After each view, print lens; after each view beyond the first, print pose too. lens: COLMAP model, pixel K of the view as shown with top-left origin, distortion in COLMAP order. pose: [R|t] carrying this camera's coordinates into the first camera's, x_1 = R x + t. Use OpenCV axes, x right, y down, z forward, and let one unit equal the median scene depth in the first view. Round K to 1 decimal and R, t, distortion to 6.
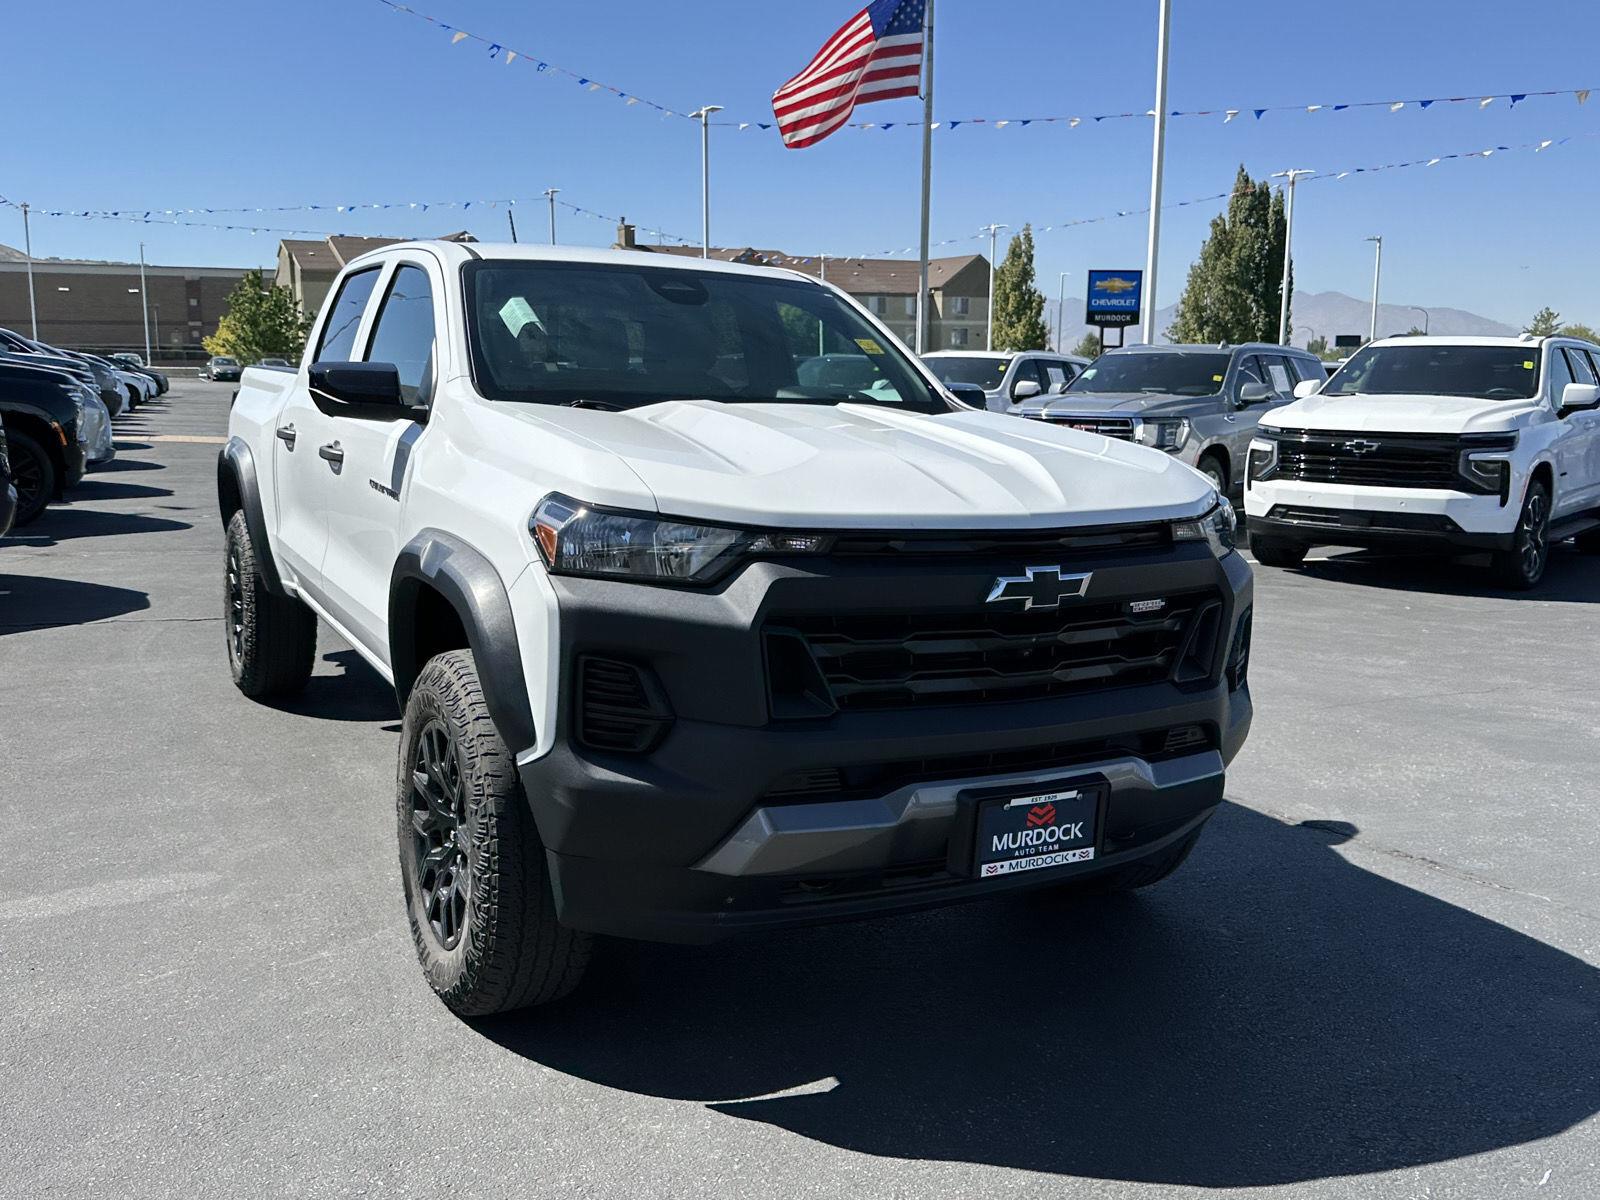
lens RADIAL K [[1401.3, 0, 810.5], [0, 1401.3, 600.9], [0, 0, 1]] dist [0.139715, -0.262235]
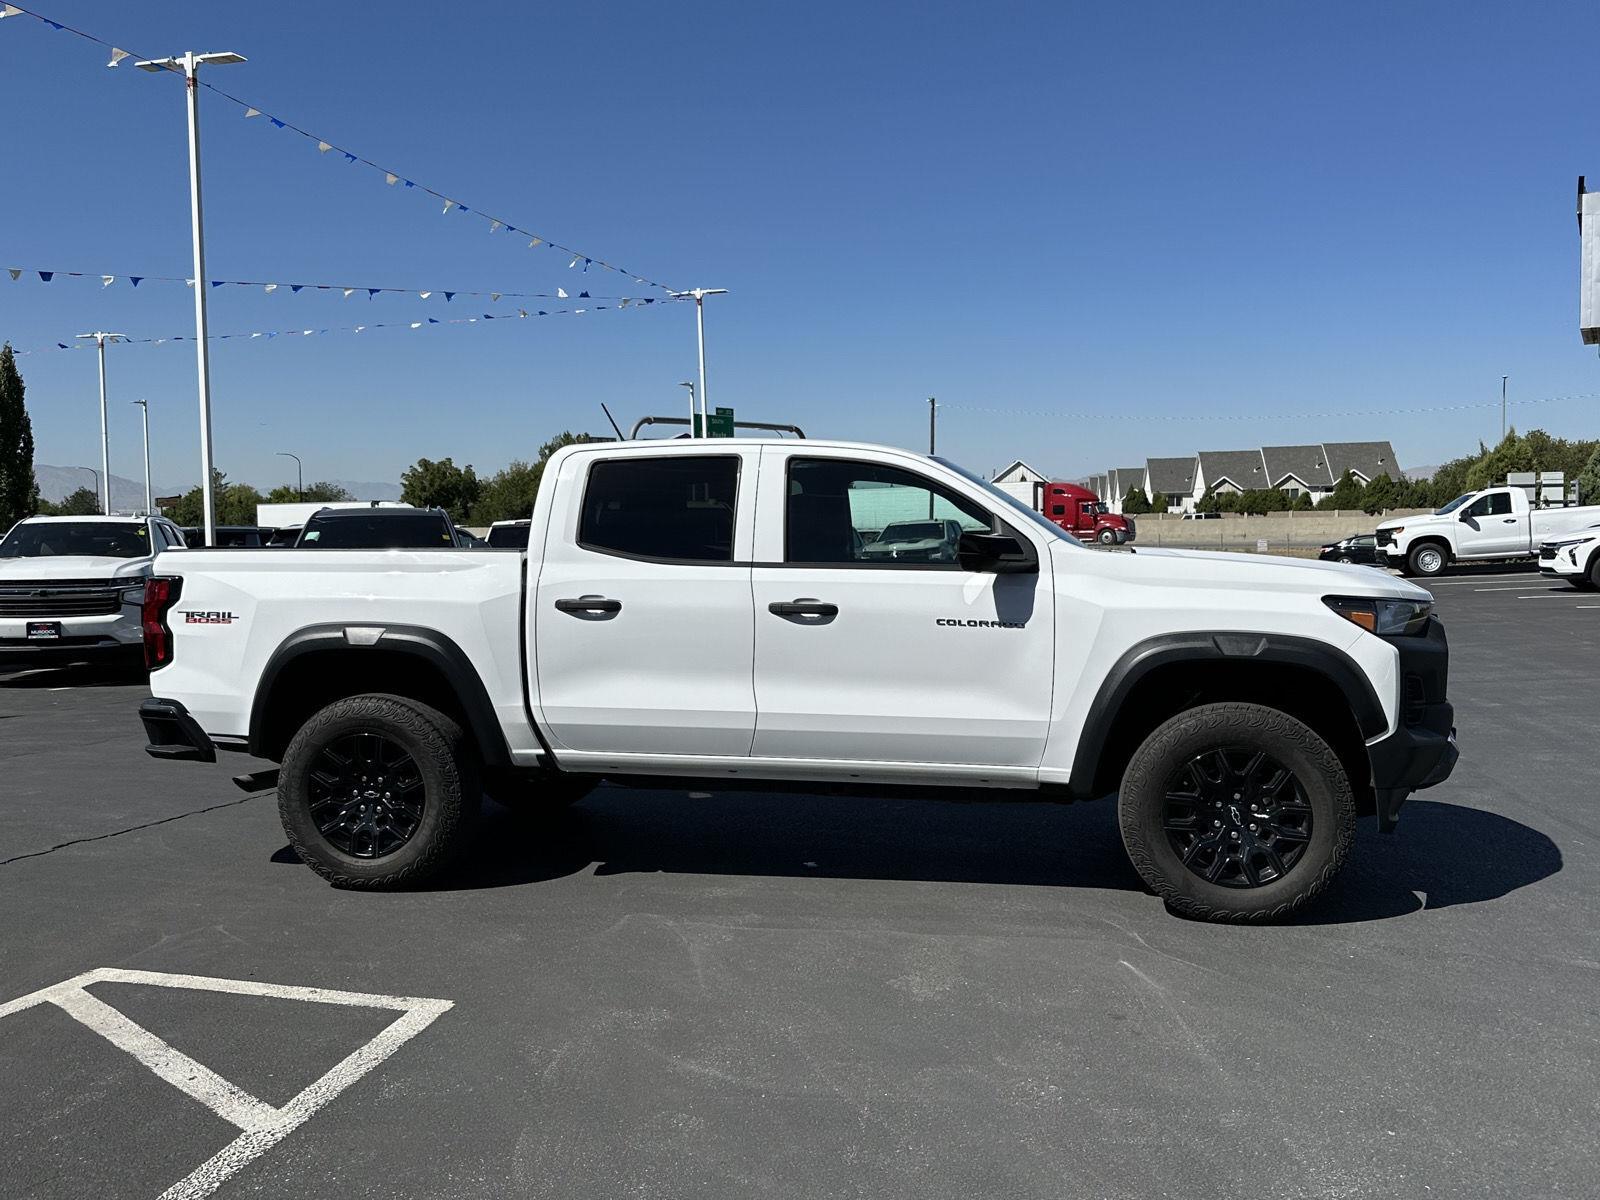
lens RADIAL K [[1401.3, 0, 804.2], [0, 1401.3, 613.7], [0, 0, 1]] dist [0.139715, -0.262235]
pose [[0.654334, -0.072763, 0.752697, -1.873129], [0.148193, 0.988398, -0.033279, -0.087954], [-0.741543, 0.133320, 0.657525, 0.296487]]
